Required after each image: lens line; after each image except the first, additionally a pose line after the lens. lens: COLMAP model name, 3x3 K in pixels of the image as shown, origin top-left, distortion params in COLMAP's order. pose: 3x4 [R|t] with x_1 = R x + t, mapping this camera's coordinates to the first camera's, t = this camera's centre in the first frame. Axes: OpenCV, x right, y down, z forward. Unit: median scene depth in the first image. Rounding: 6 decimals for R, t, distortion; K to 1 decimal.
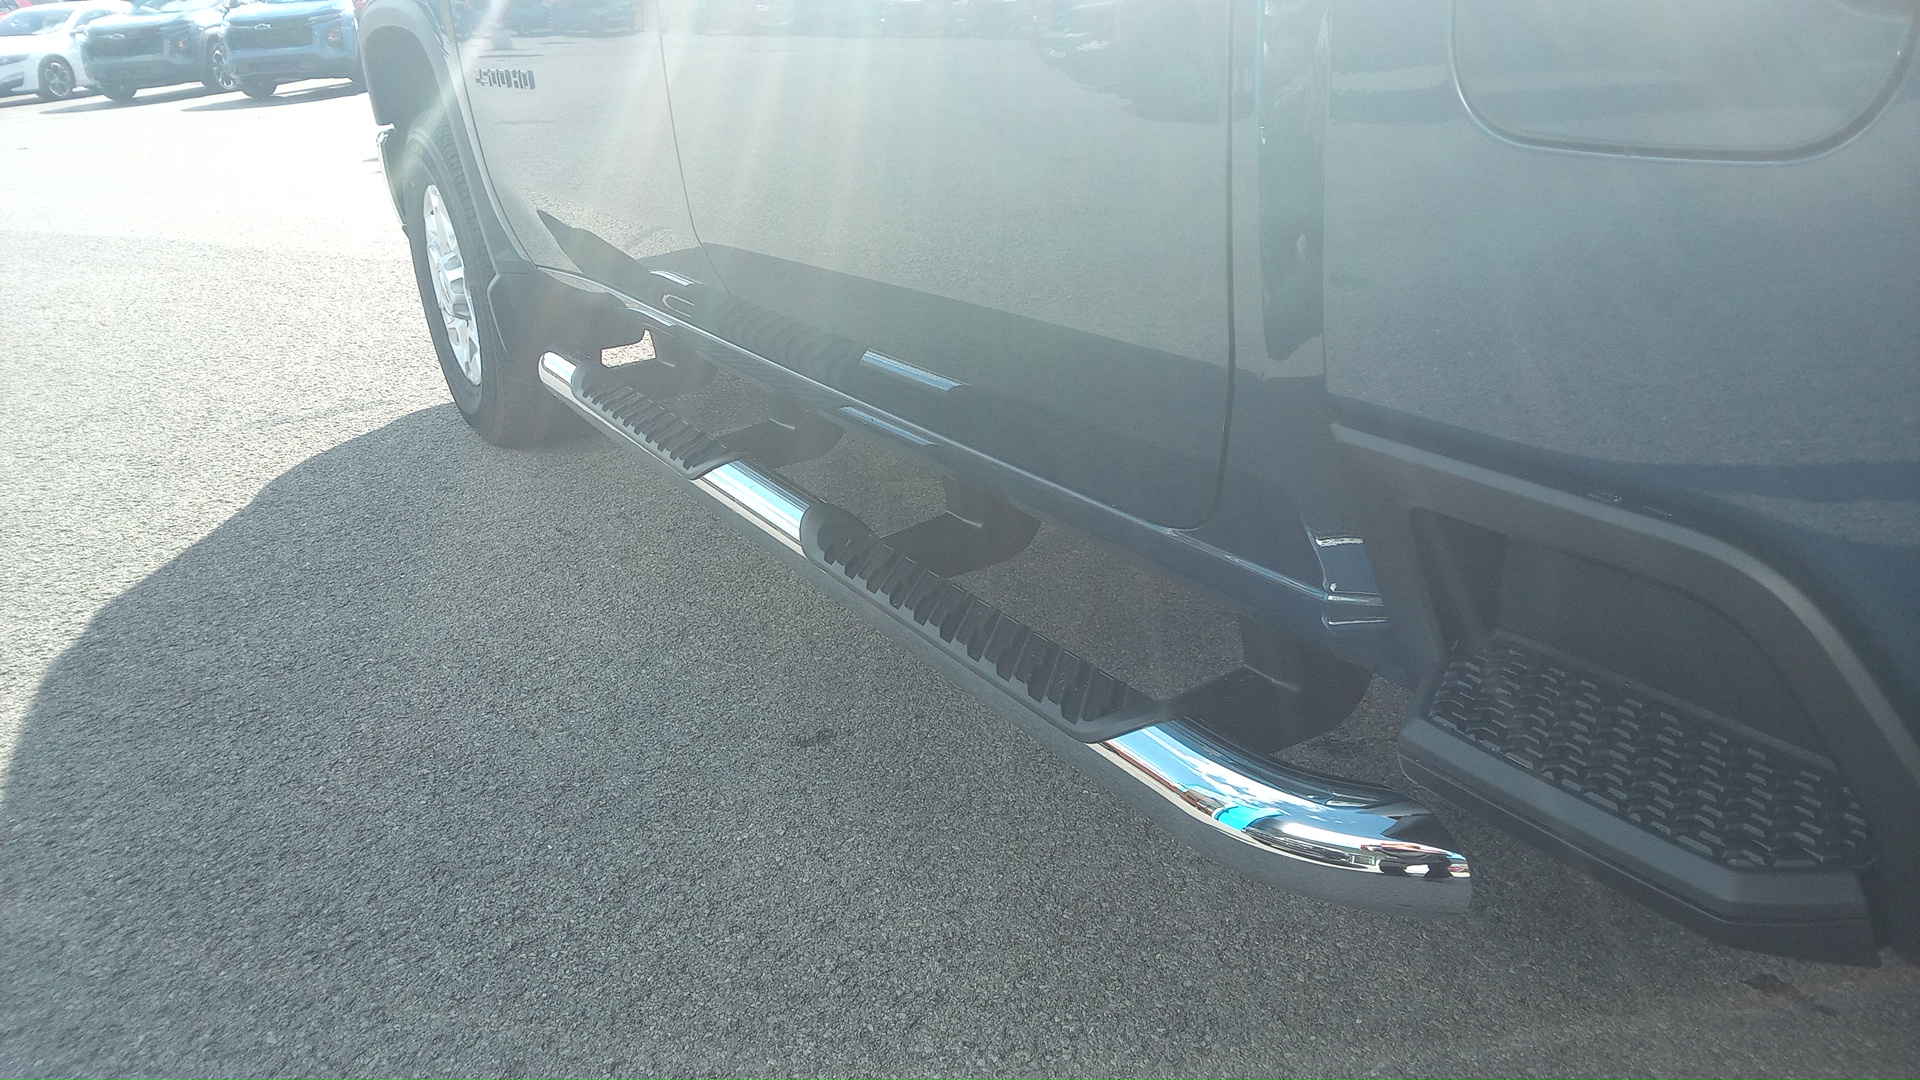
lens RADIAL K [[1279.1, 0, 960.0], [0, 1279.1, 540.0], [0, 0, 1]] dist [-0.001077, -0.039694]
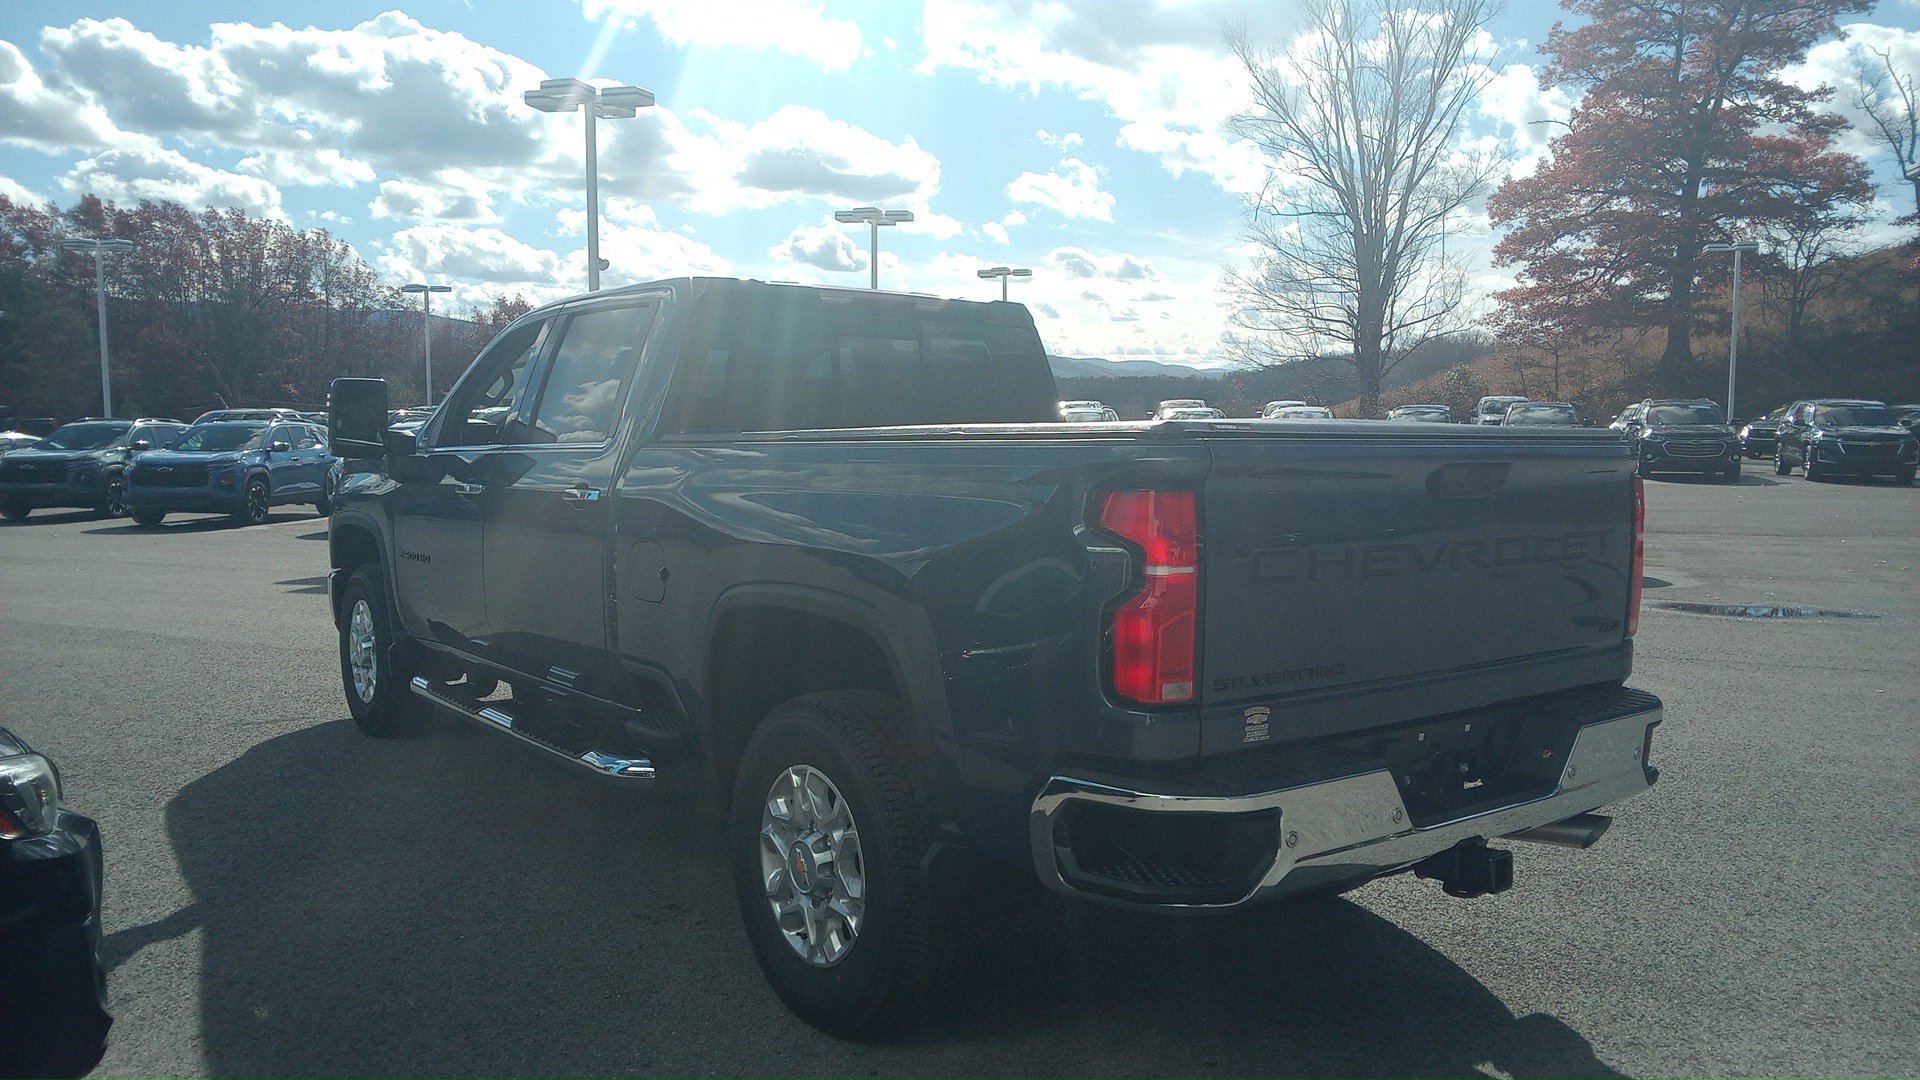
lens RADIAL K [[1279.1, 0, 960.0], [0, 1279.1, 540.0], [0, 0, 1]] dist [-0.001077, -0.039694]
pose [[0.991721, 0.039551, 0.122169, 0.256029], [0.003031, 0.943909, -0.330191, 0.281991], [-0.128376, 0.327828, 0.935975, -0.978674]]
